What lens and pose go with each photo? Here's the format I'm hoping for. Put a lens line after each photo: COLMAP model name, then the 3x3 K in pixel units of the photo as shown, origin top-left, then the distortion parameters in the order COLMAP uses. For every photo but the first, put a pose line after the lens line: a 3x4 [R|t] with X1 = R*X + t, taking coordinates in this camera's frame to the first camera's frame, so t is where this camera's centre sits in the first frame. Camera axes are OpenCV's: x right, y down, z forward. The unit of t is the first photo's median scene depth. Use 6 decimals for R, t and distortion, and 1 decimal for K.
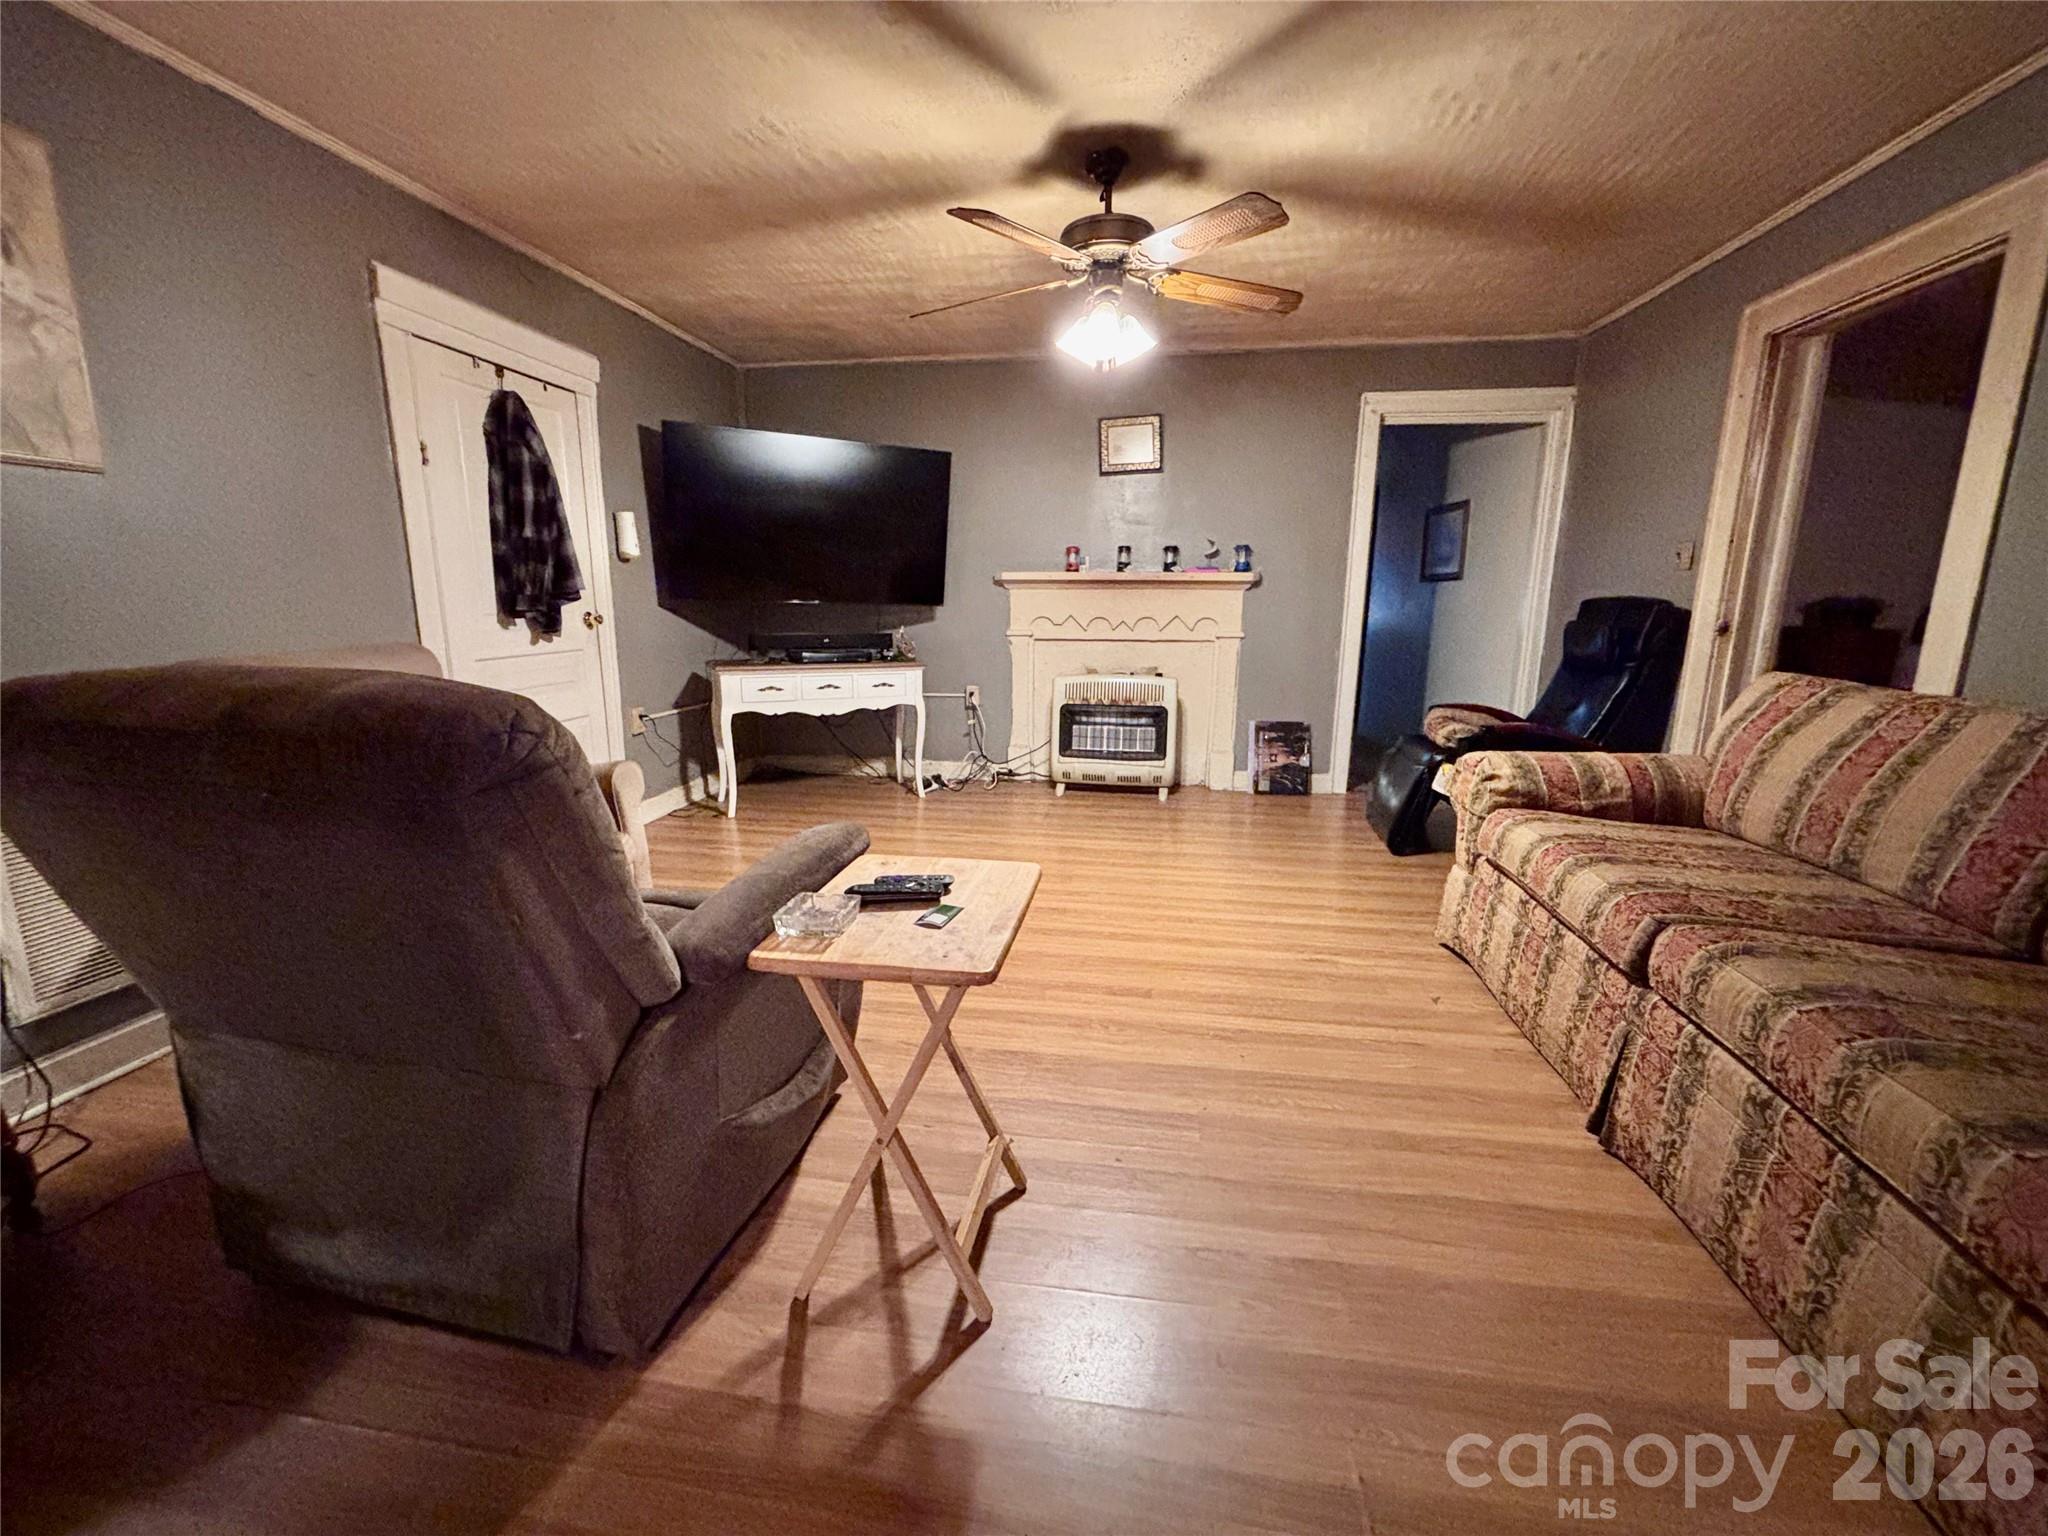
lens RADIAL K [[814.4, 0, 1020.6], [0, 814.4, 777.8], [0, 0, 1]] dist [-0.007221, -0.001034]
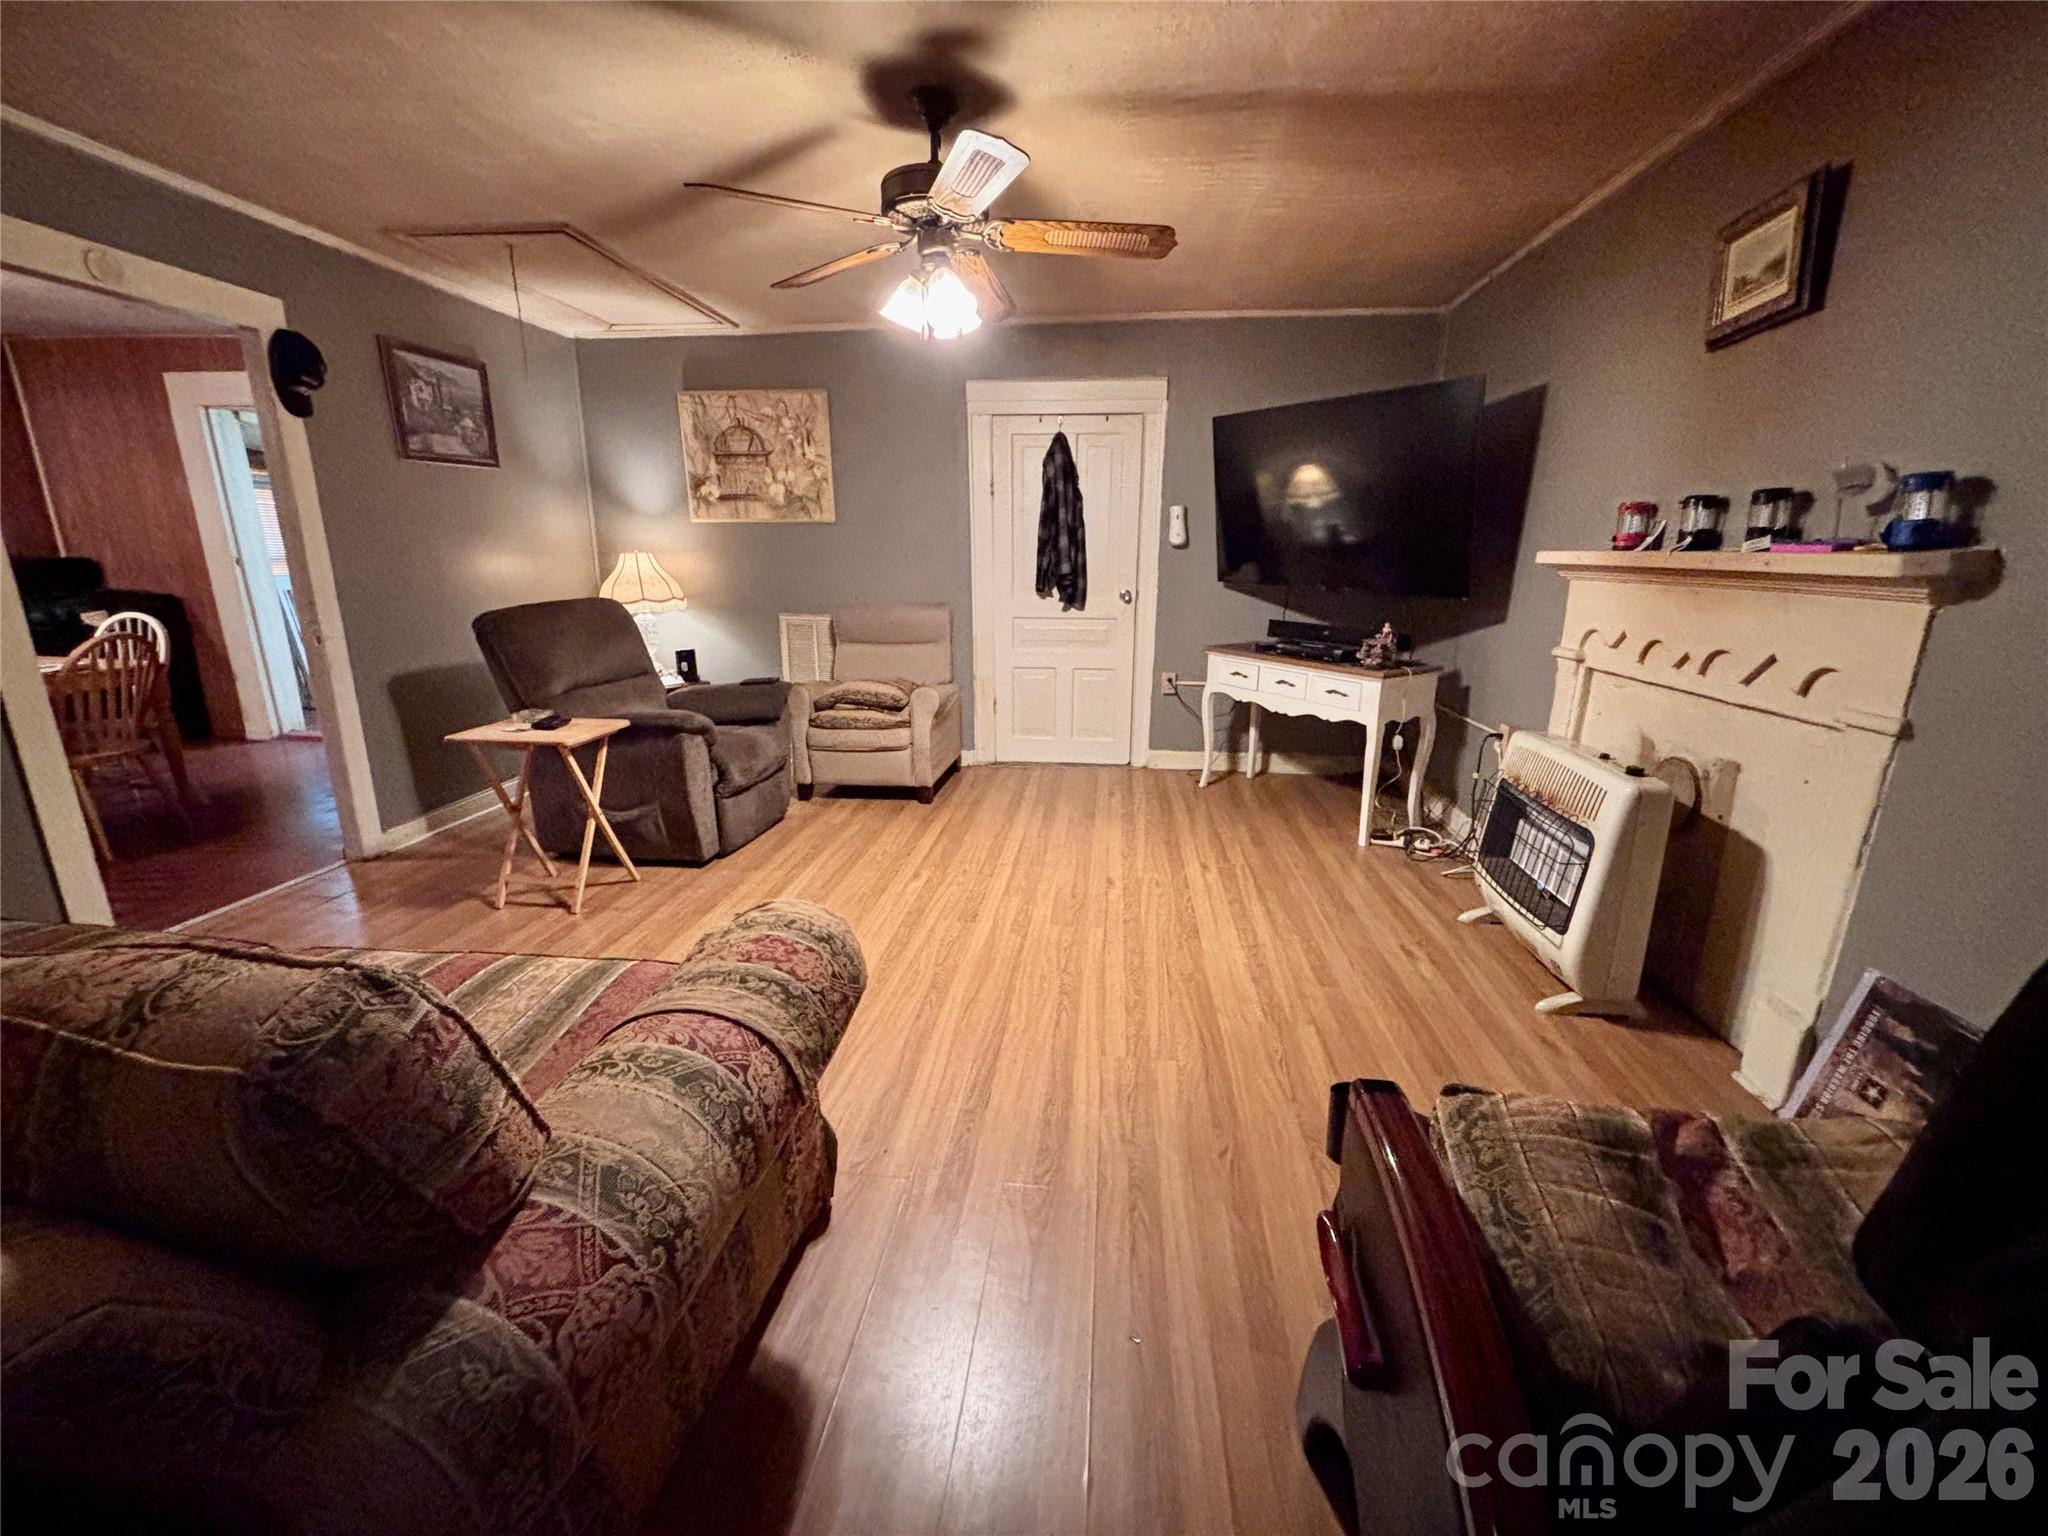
lens RADIAL K [[814.4, 0, 1027.5], [0, 814.4, 751.3], [0, 0, 1]] dist [-0.007221, -0.001034]
pose [[0.078947, 0.234850, -0.968820, 0.794781], [-0.215442, 0.952906, 0.213436, -0.216702], [0.973320, 0.191874, 0.125825, 0.798826]]
